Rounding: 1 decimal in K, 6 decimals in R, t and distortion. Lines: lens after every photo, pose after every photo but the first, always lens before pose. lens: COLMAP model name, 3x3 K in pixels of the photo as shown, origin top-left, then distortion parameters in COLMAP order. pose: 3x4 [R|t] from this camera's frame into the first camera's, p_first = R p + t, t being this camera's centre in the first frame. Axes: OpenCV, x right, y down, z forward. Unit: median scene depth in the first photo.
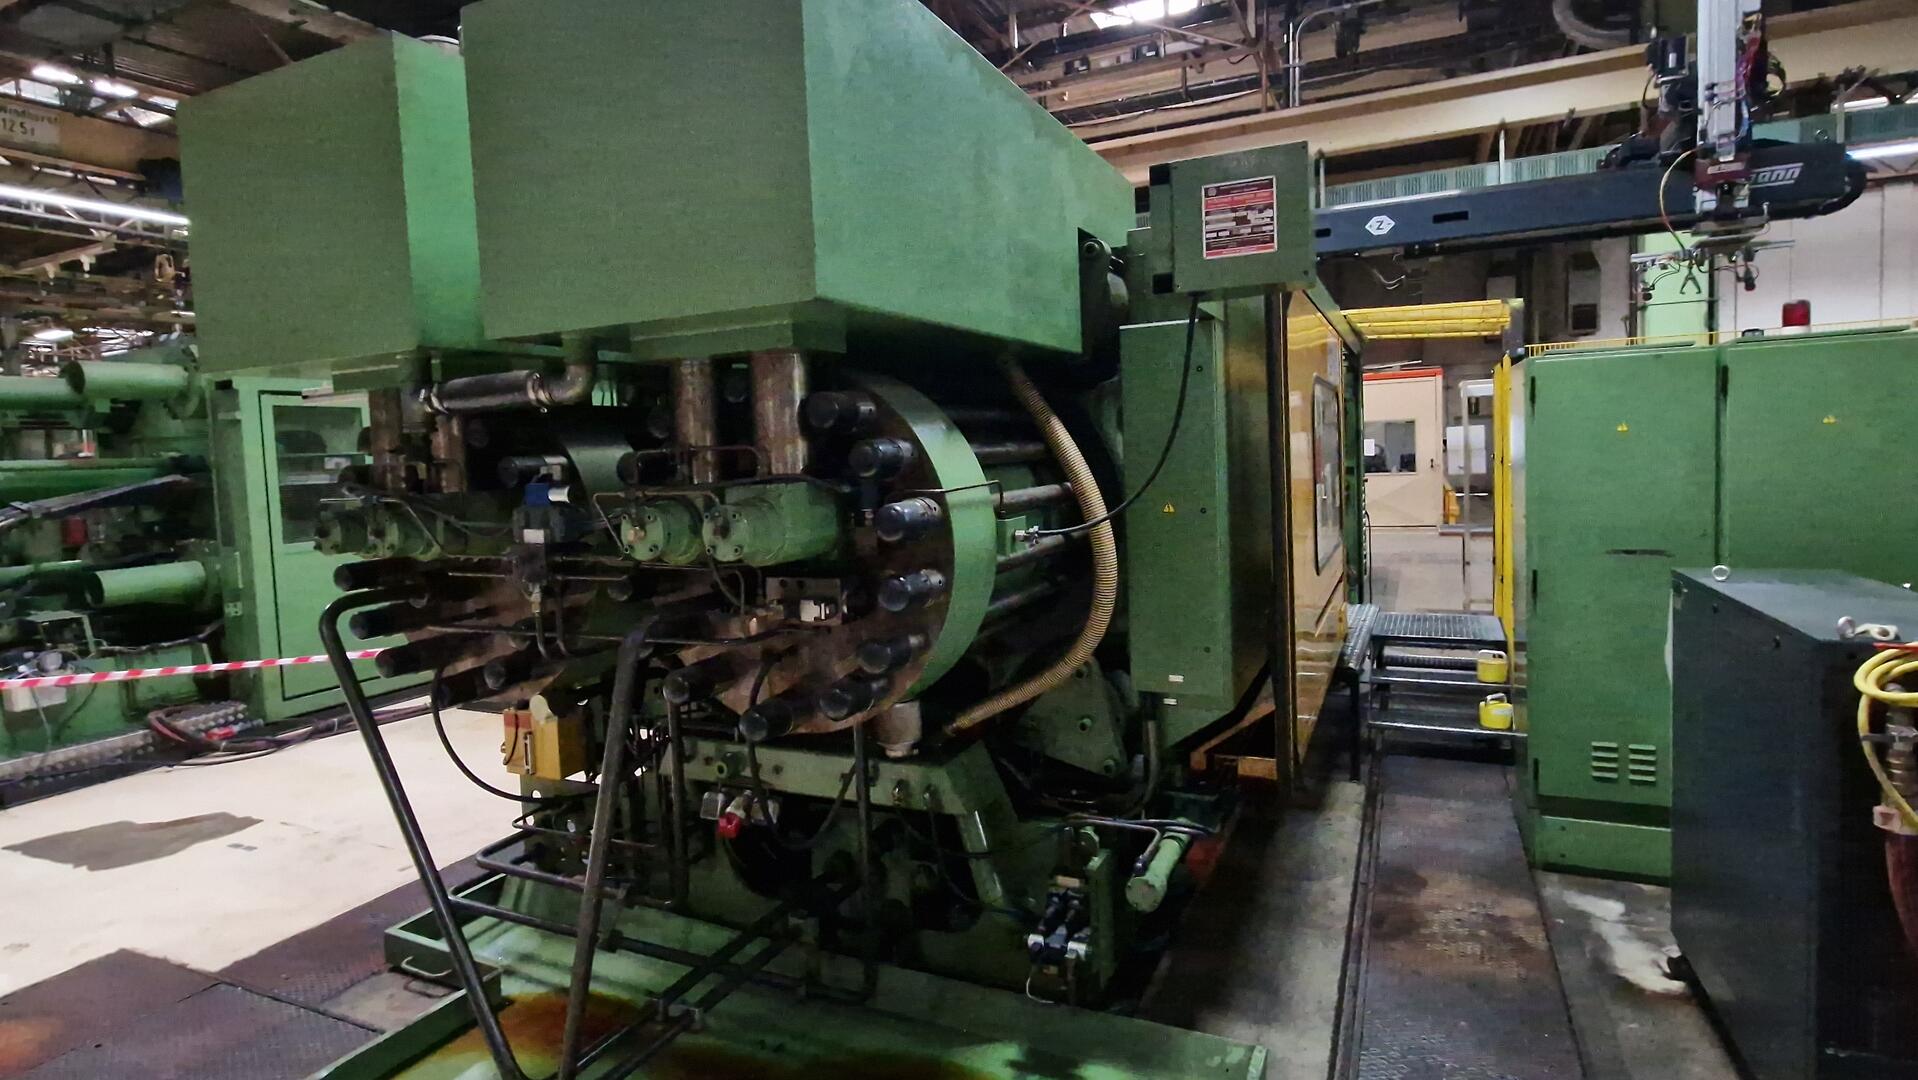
lens RADIAL K [[981.0, 0, 959.3], [0, 981.0, 508.7], [0, 0, 1]] dist [-0.003702, -0.000058]
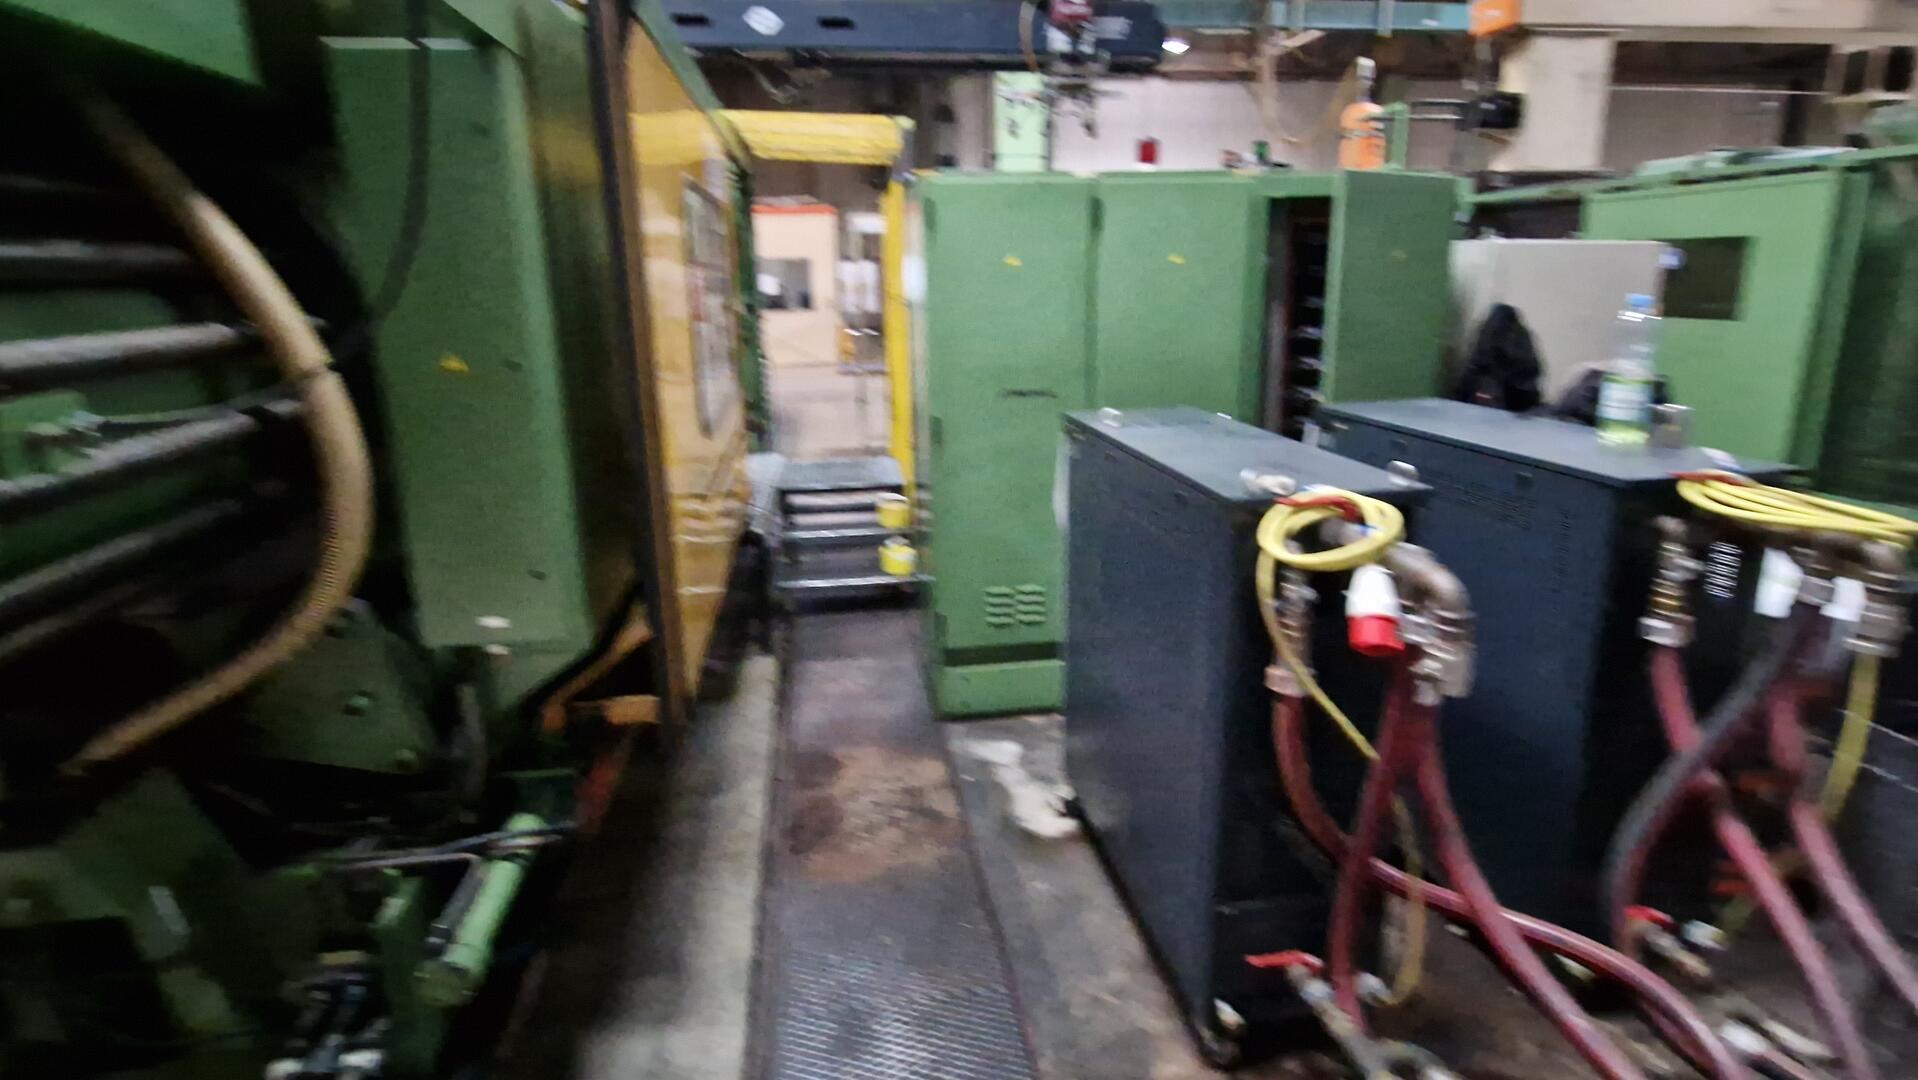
lens RADIAL K [[981.0, 0, 957.8], [0, 981.0, 534.0], [0, 0, 1]] dist [-0.003702, -0.000058]
pose [[0.837419, -0.116671, 0.533964, 0.110677], [0.015103, 0.981517, 0.190776, -0.005852], [-0.546353, -0.151695, 0.823703, 0.235654]]
